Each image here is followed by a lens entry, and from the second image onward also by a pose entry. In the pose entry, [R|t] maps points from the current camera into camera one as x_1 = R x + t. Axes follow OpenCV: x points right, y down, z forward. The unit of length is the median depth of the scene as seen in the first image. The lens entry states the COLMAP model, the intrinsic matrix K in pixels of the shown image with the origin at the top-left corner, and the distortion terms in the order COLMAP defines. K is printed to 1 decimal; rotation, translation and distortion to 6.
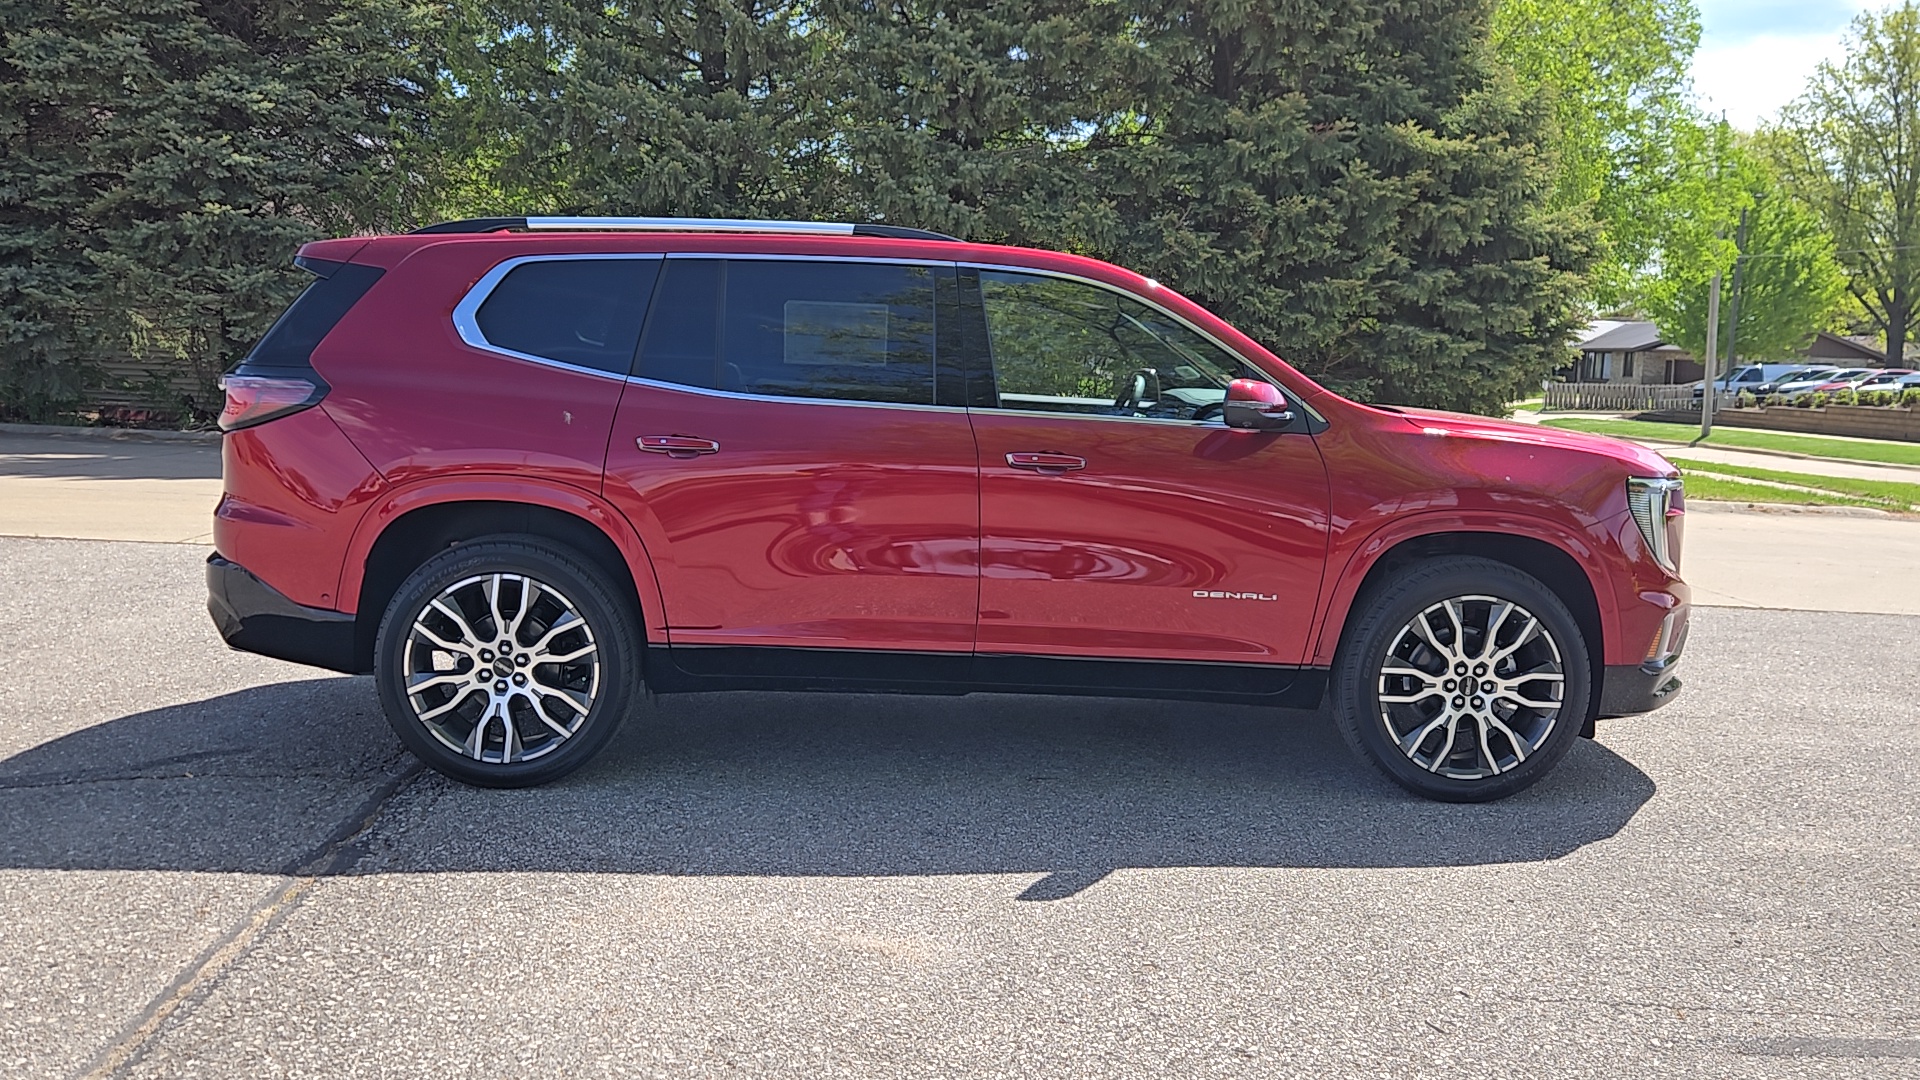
lens RADIAL K [[1623.7, 0, 948.8], [0, 1623.7, 538.3], [0, 0, 1]] dist [0.021432, -0.011923]
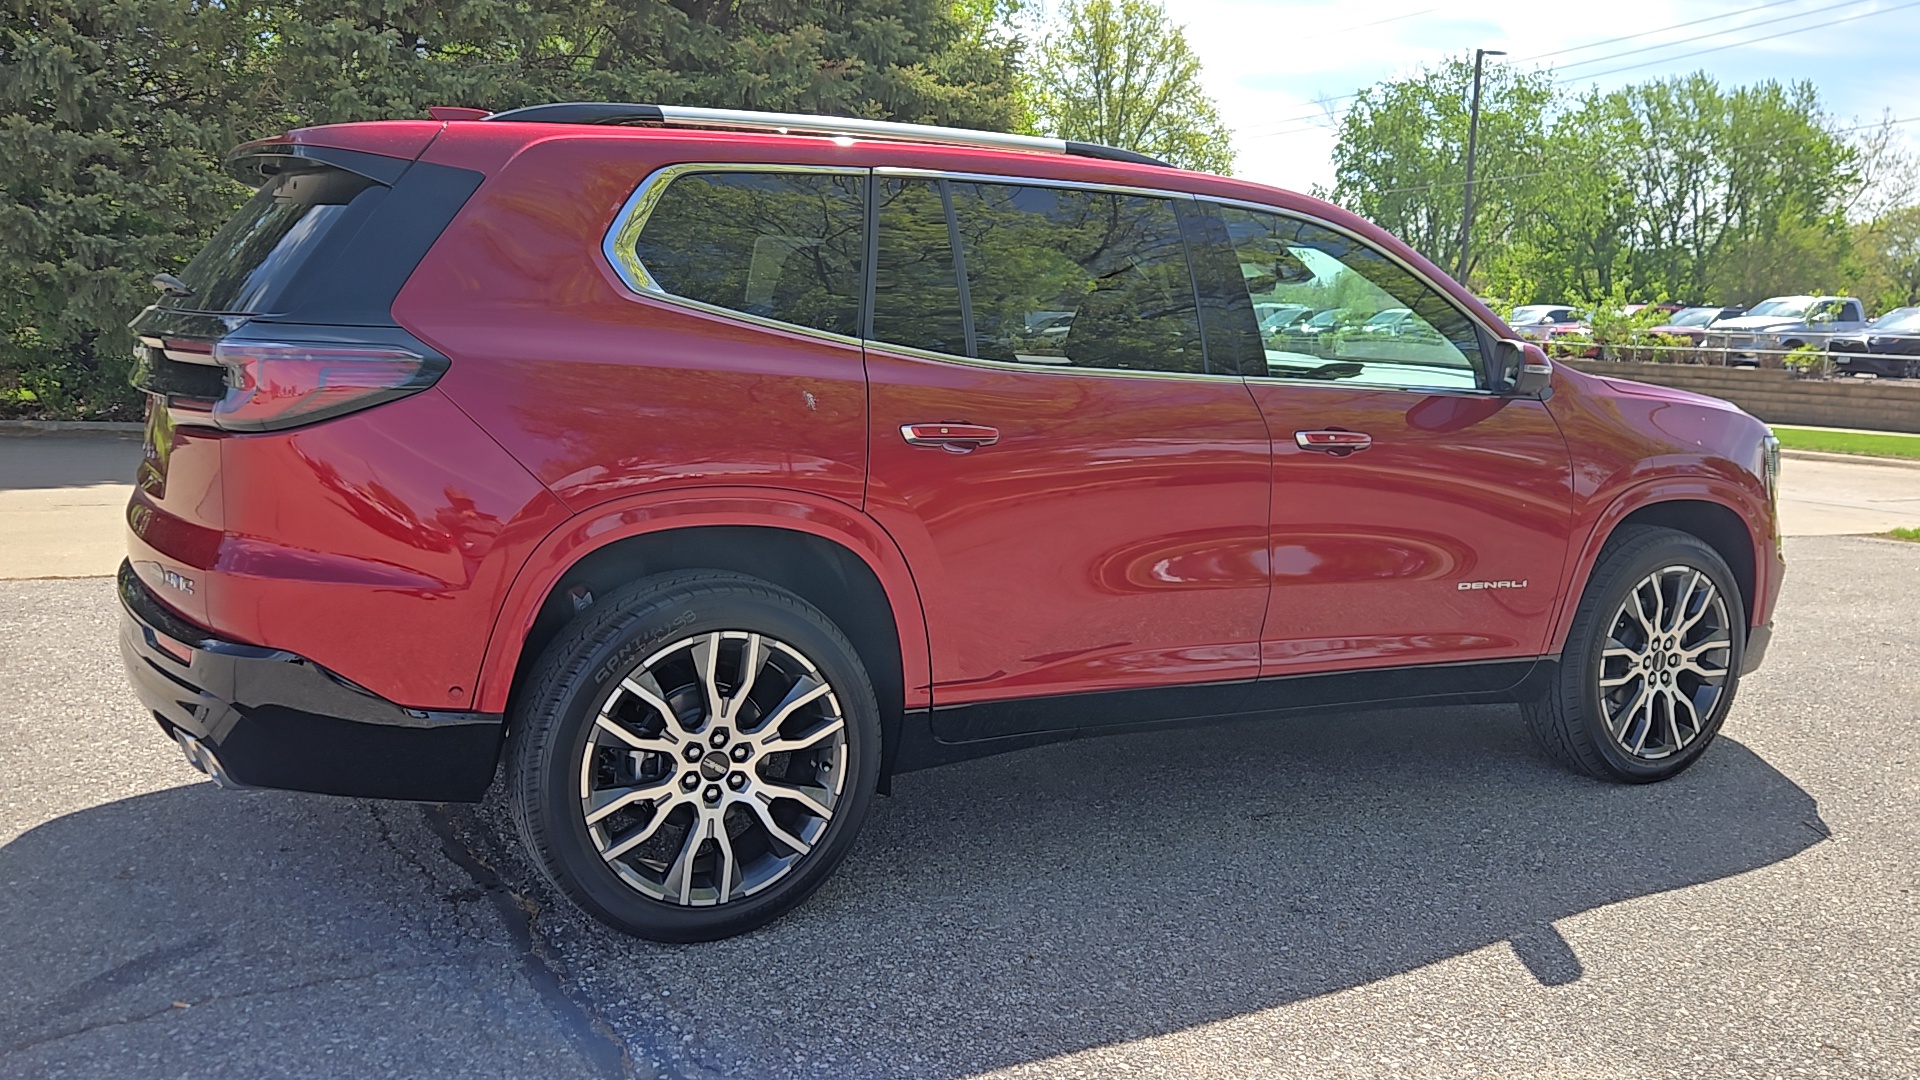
lens RADIAL K [[1623.7, 0, 948.8], [0, 1623.7, 538.3], [0, 0, 1]] dist [0.021432, -0.011923]
pose [[0.891871, -0.059246, 0.448393, -0.487843], [0.043867, 0.998041, 0.044618, -0.043013], [-0.450158, -0.020124, 0.892722, 0.344785]]
